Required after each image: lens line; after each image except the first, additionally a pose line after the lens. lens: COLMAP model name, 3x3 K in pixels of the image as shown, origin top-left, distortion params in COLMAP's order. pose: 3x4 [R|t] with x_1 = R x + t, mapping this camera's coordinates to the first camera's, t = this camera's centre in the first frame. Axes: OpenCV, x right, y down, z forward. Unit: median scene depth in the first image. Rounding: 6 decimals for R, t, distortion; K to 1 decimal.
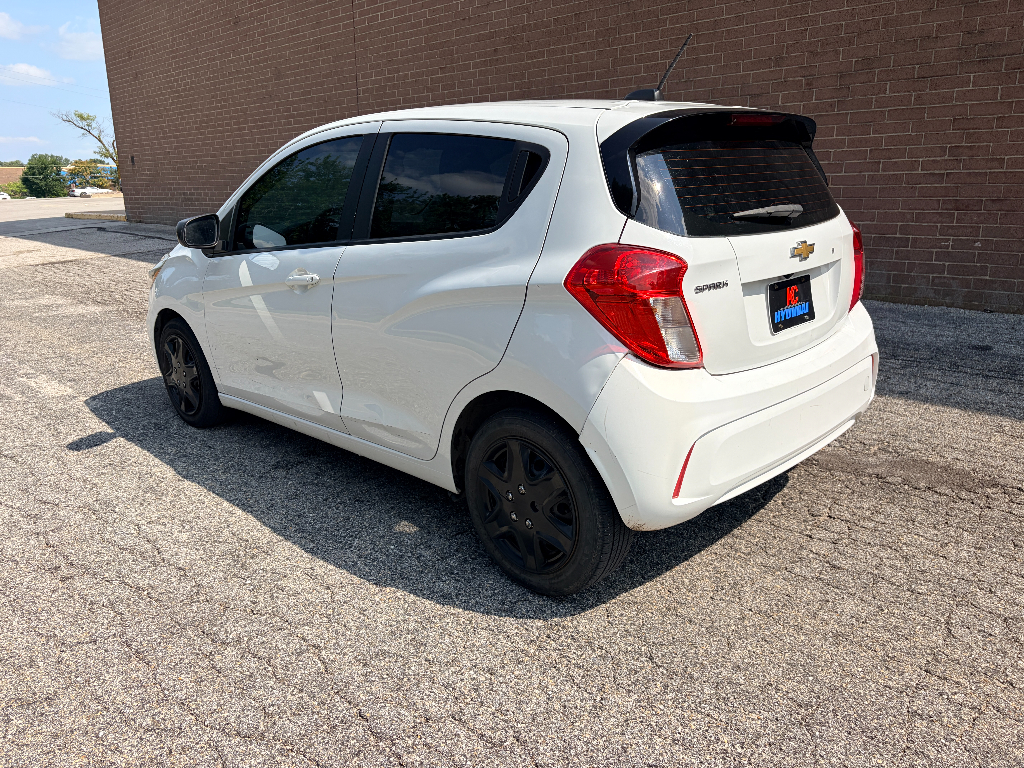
lens RADIAL K [[774.4, 0, 512.9], [0, 774.4, 380.2], [0, 0, 1]] dist [0.046526, -0.045851]
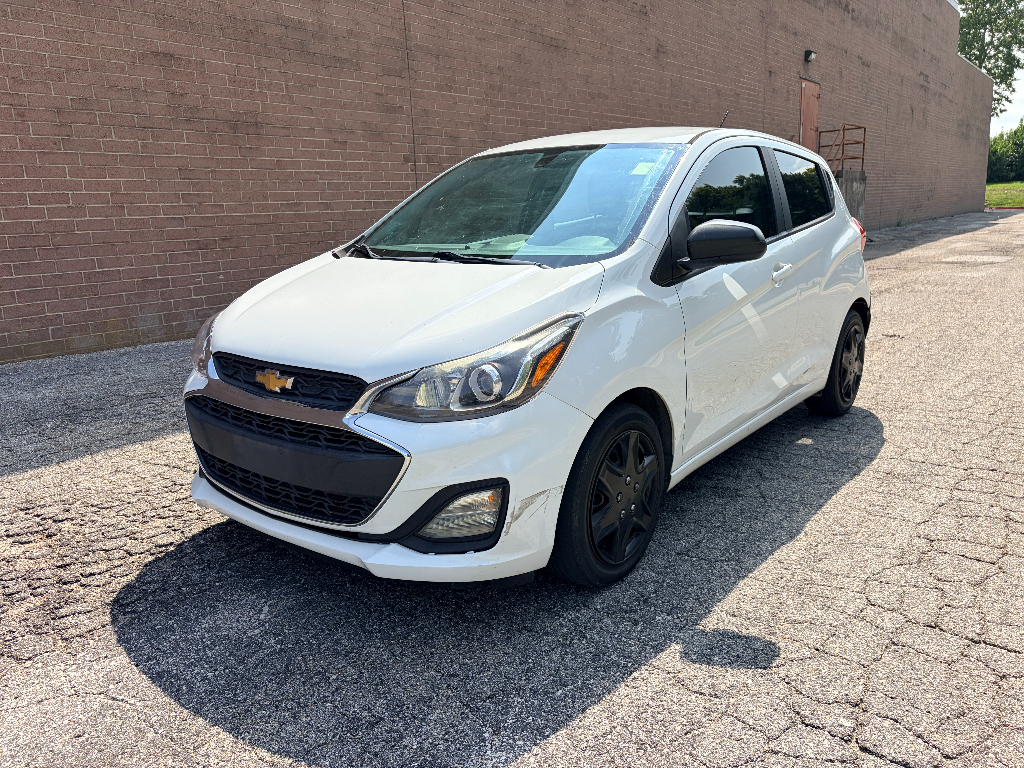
lens RADIAL K [[774.4, 0, 511.0], [0, 774.4, 383.8], [0, 0, 1]] dist [0.046526, -0.045851]
pose [[-0.109954, -0.196602, 0.974299, -0.594534], [0.286964, 0.932219, 0.220496, -0.149443], [-0.951610, 0.303833, -0.046083, 0.656117]]
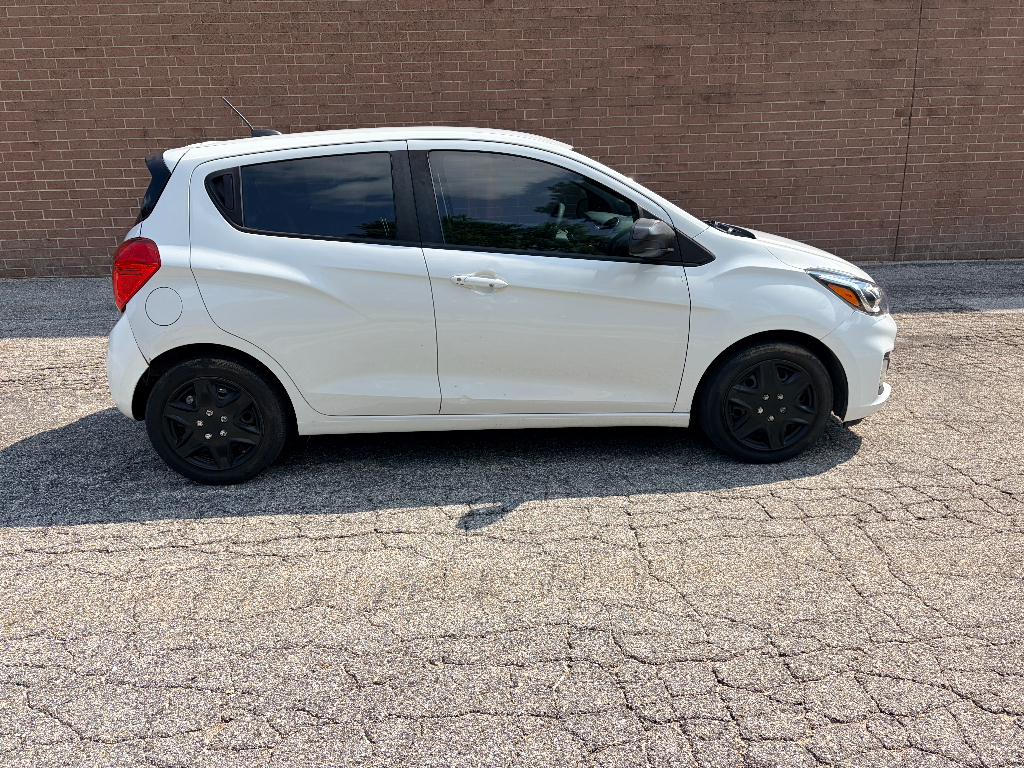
lens RADIAL K [[774.4, 0, 512.9], [0, 774.4, 383.6], [0, 0, 1]] dist [0.046526, -0.045851]
pose [[0.670710, -0.199303, 0.714441, -0.675777], [0.201788, 0.975922, 0.082810, -0.059349], [-0.713743, 0.088624, 0.694778, 0.222782]]
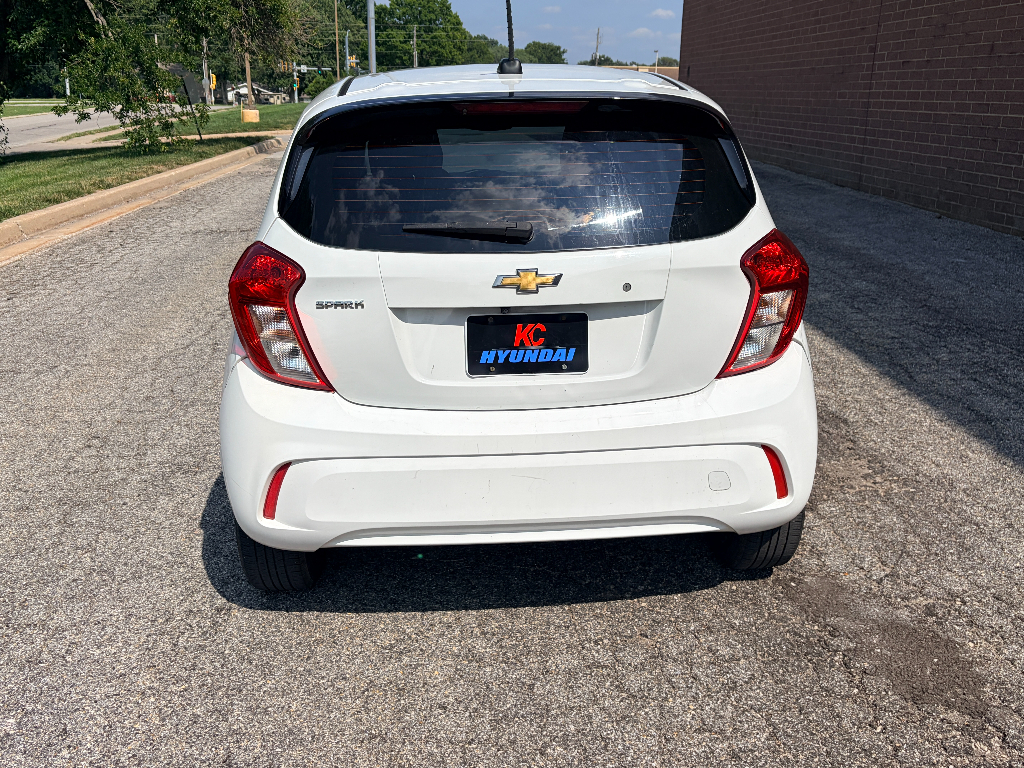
lens RADIAL K [[945.9, 0, 495.5], [0, 945.9, 363.5], [0, 0, 1]] dist [0.024084, 0.000000]
pose [[0.736951, 0.208839, -0.642875, 0.351689], [-0.185738, 0.977030, 0.104472, -0.064400], [0.649926, 0.042416, 0.758813, 0.094087]]
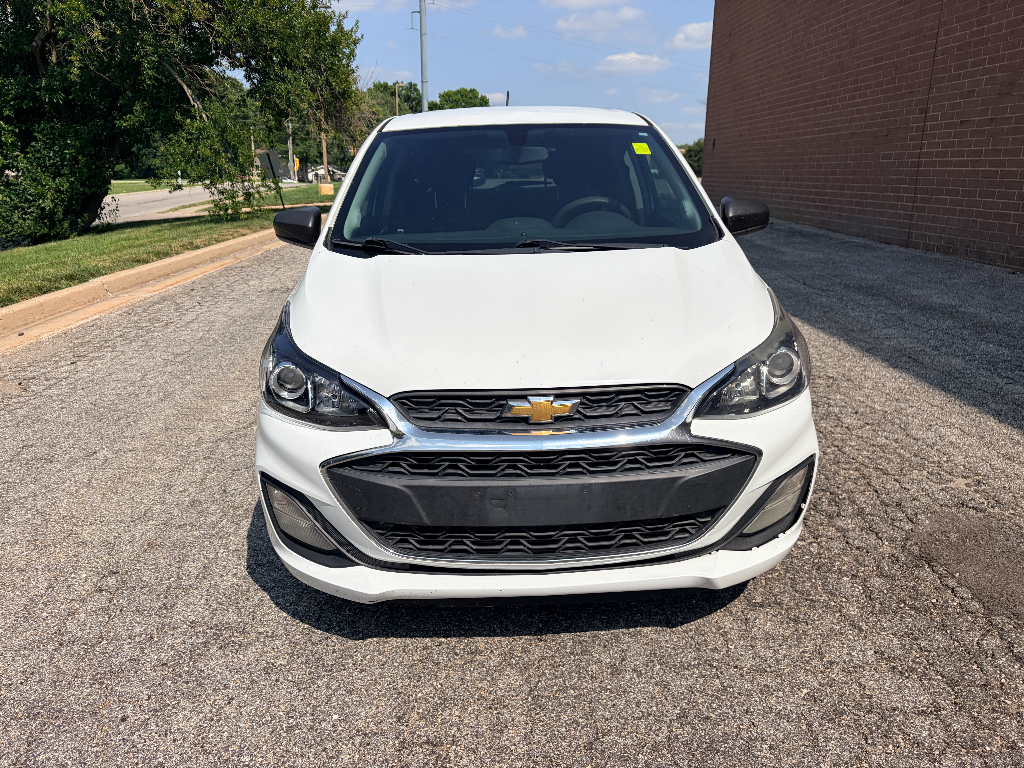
lens RADIAL K [[774.4, 0, 509.0], [0, 774.4, 382.0], [0, 0, 1]] dist [0.046526, -0.045851]
pose [[0.722849, 0.198746, -0.661807, 0.143915], [-0.182684, 0.978633, 0.094358, -0.067174], [0.666420, 0.052694, 0.743712, 0.237745]]
